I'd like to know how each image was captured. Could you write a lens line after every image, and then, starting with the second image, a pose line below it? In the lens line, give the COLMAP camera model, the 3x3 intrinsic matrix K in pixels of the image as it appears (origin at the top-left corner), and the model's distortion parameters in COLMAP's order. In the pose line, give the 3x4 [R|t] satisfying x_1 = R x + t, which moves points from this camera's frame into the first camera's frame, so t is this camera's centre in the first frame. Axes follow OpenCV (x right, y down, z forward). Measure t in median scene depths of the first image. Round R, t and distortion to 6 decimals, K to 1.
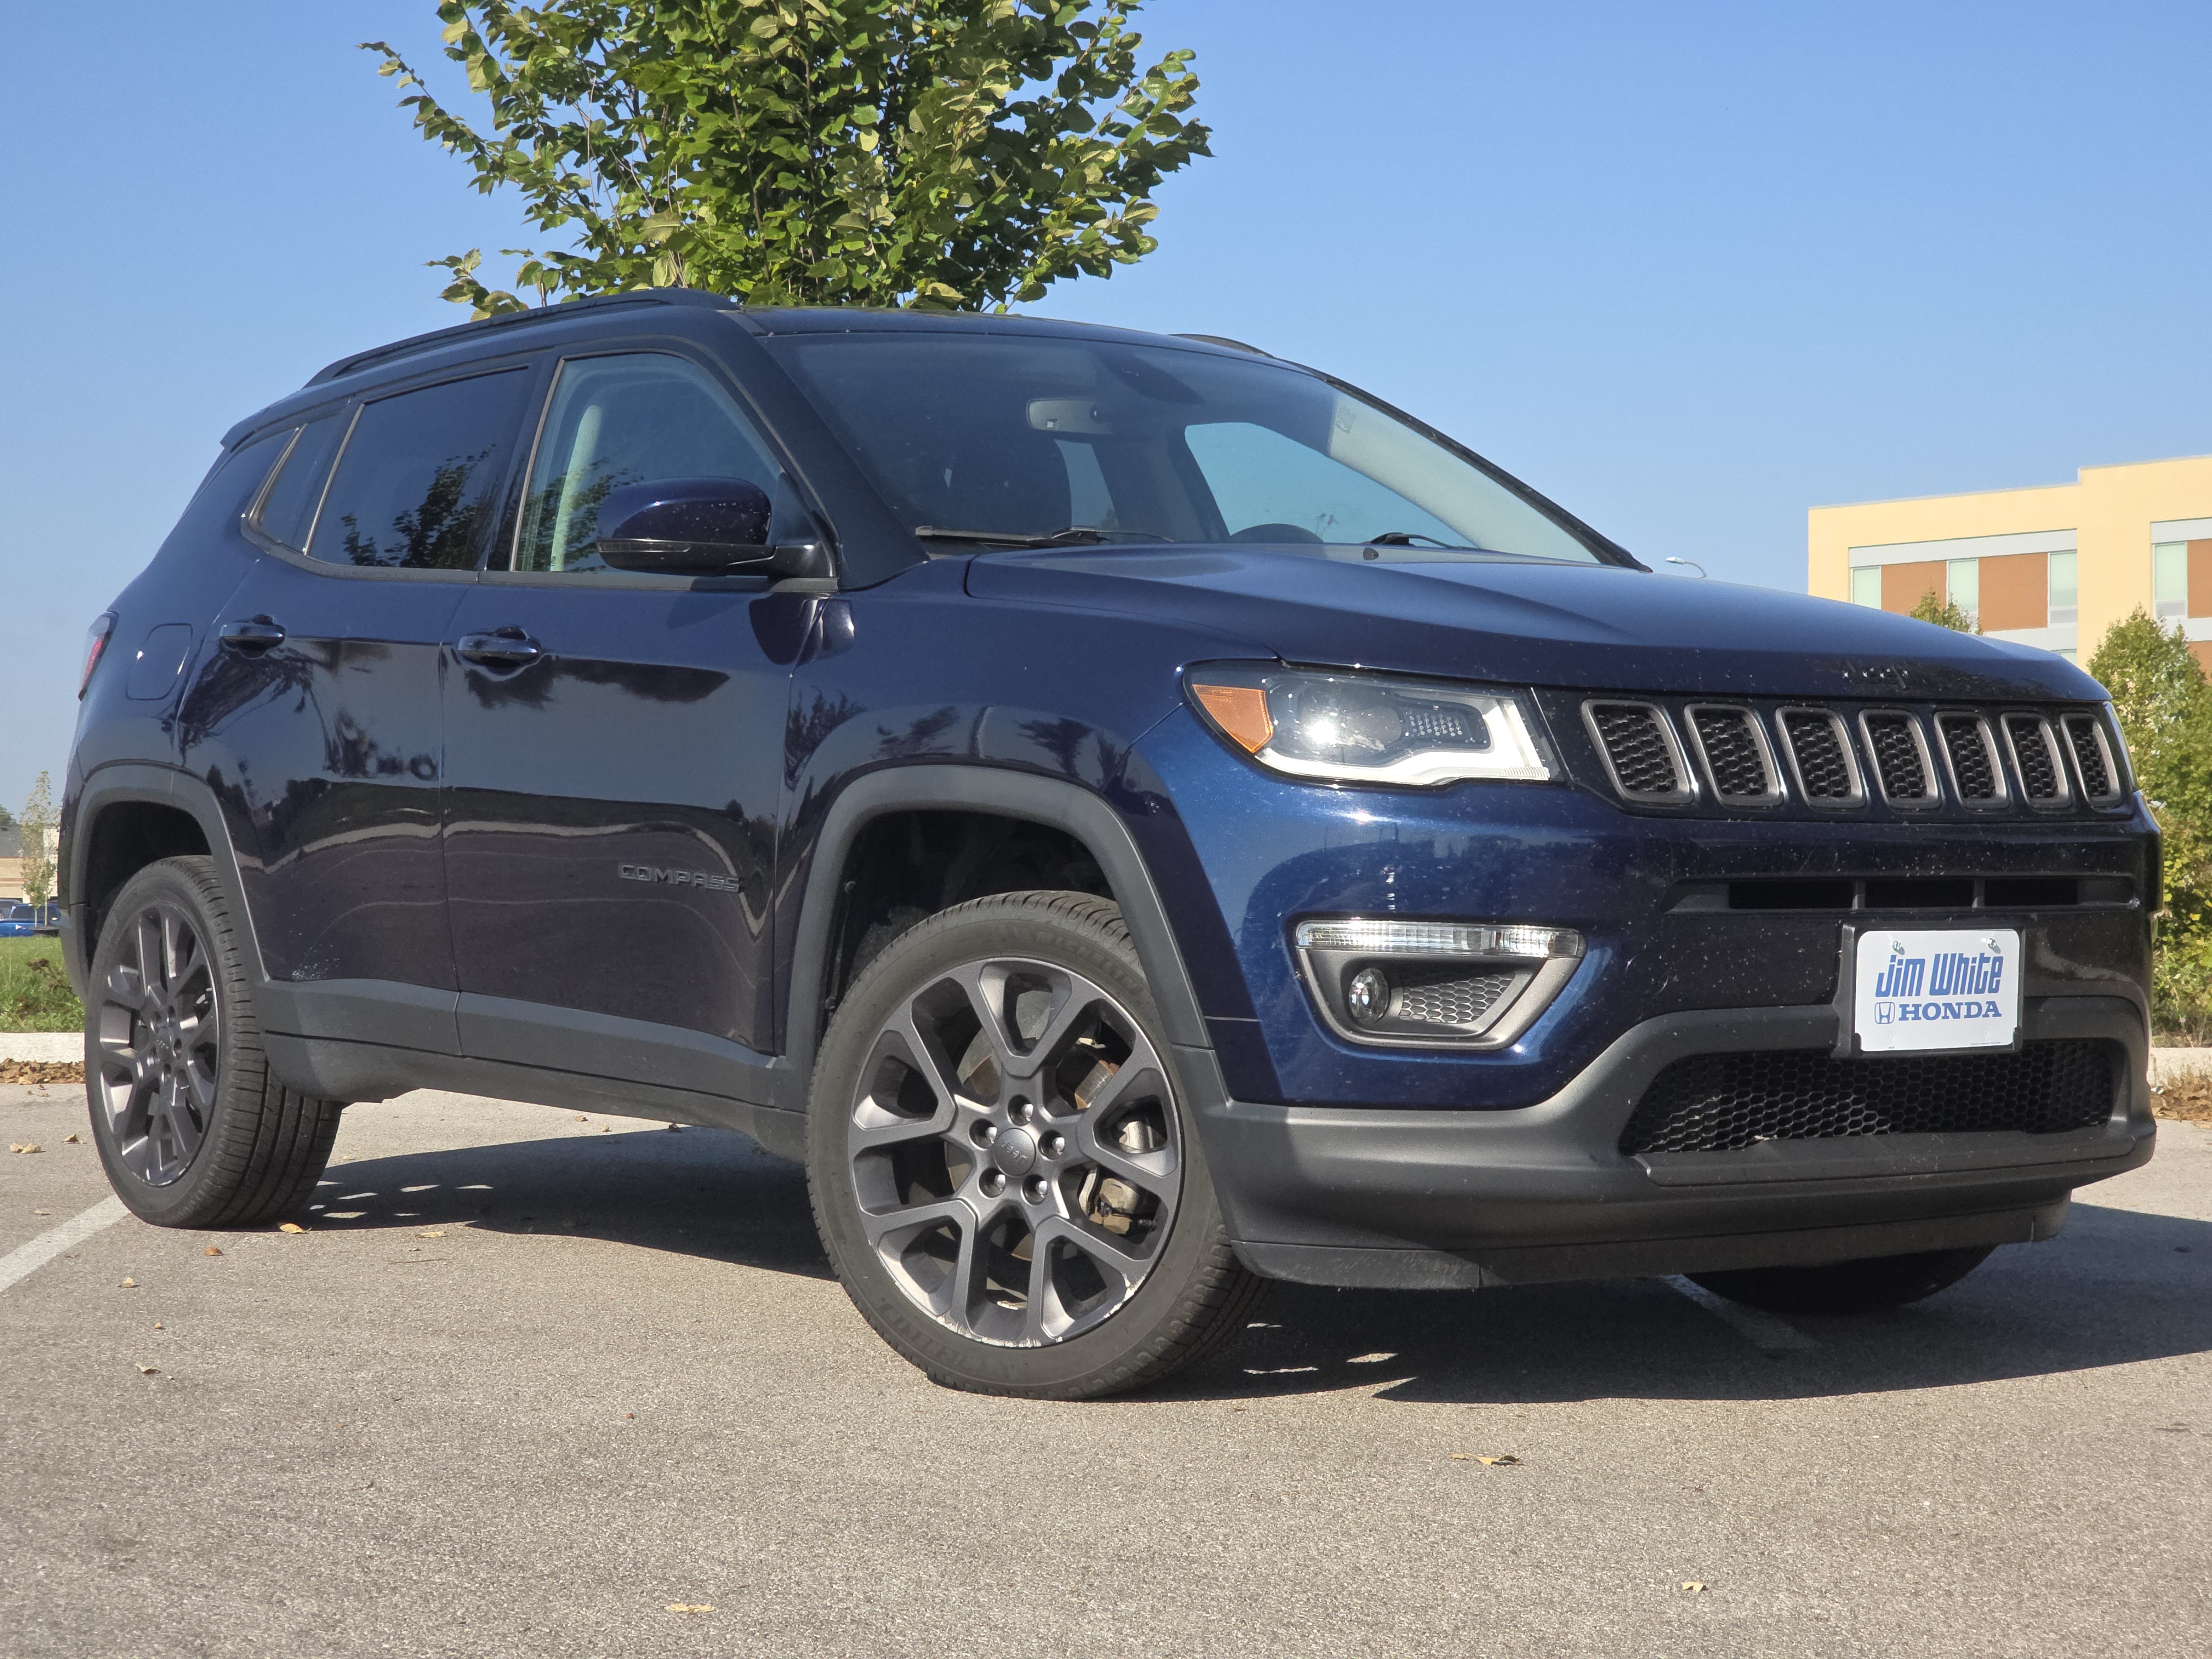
lens RADIAL K [[4617.7, 0, 1106.0], [0, 4617.7, 829.5], [0, 0, 1]] dist [-0.652977, 3.791407]
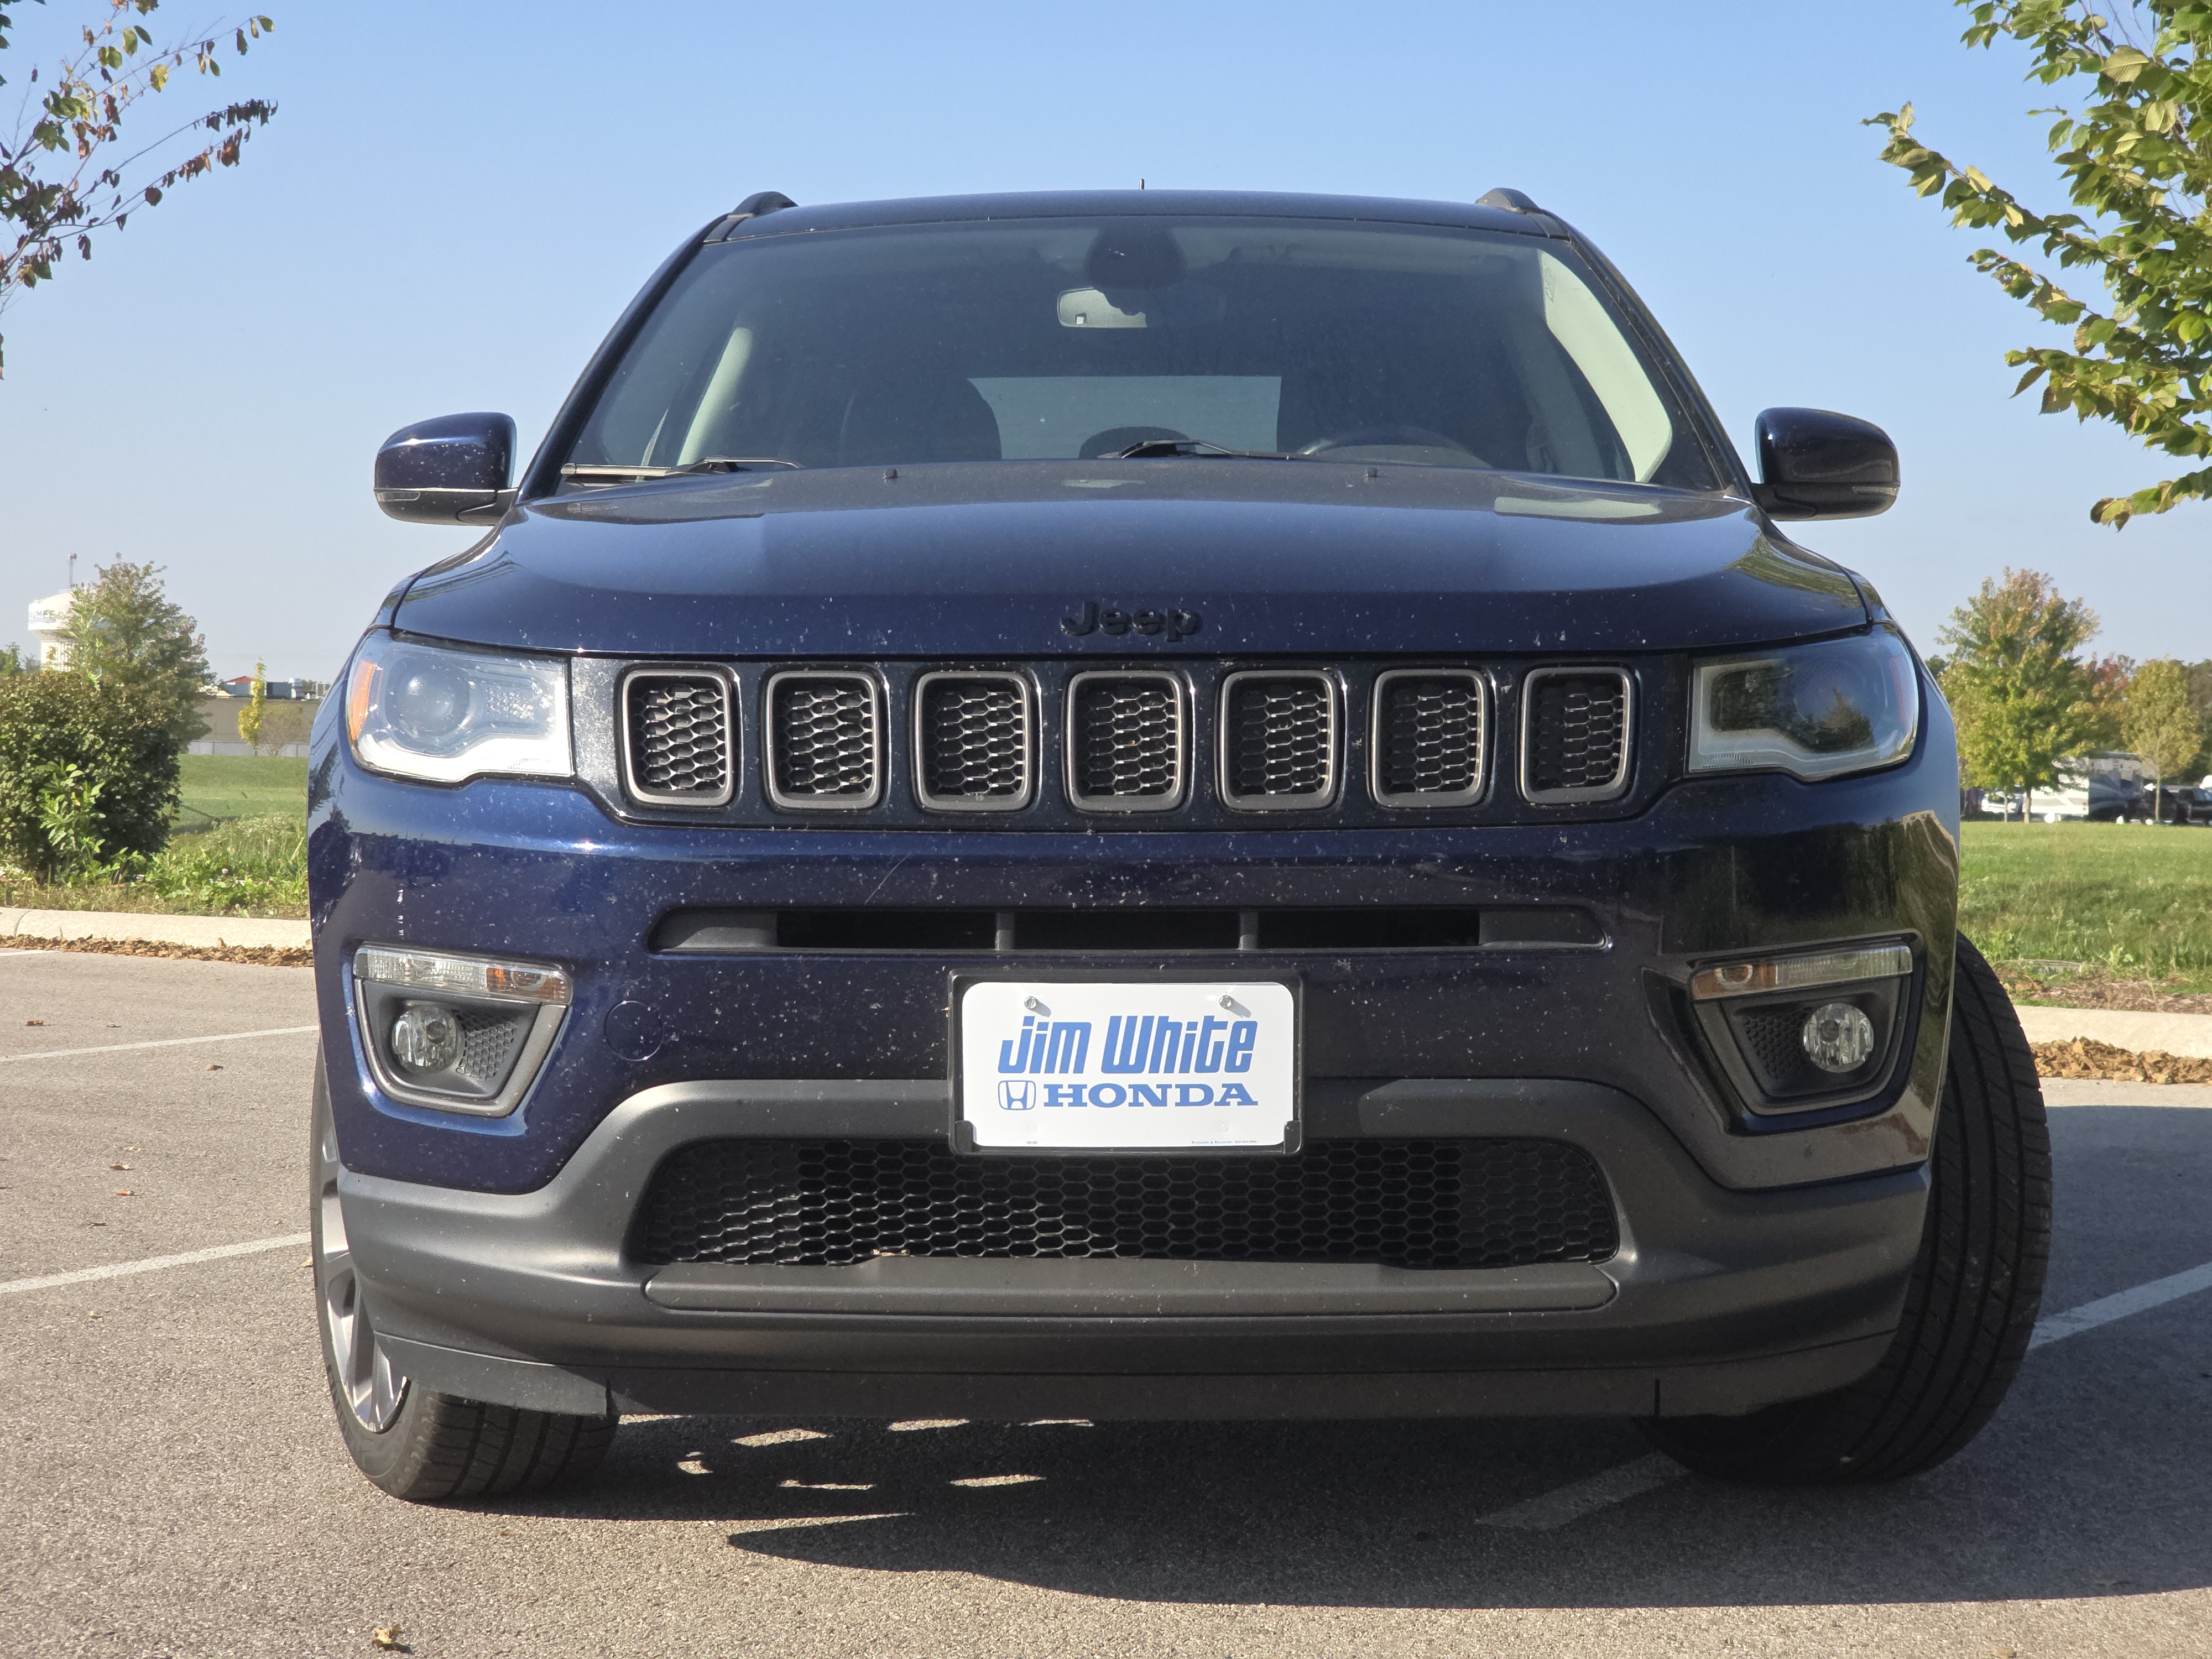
lens RADIAL K [[4617.7, 0, 1106.0], [0, 4617.7, 829.5], [0, 0, 1]] dist [-0.652977, 3.791407]
pose [[0.785915, 0.009901, -0.618256, 0.632566], [0.009210, 0.999573, 0.027715, -0.022248], [0.618267, -0.027476, 0.785488, 0.426827]]
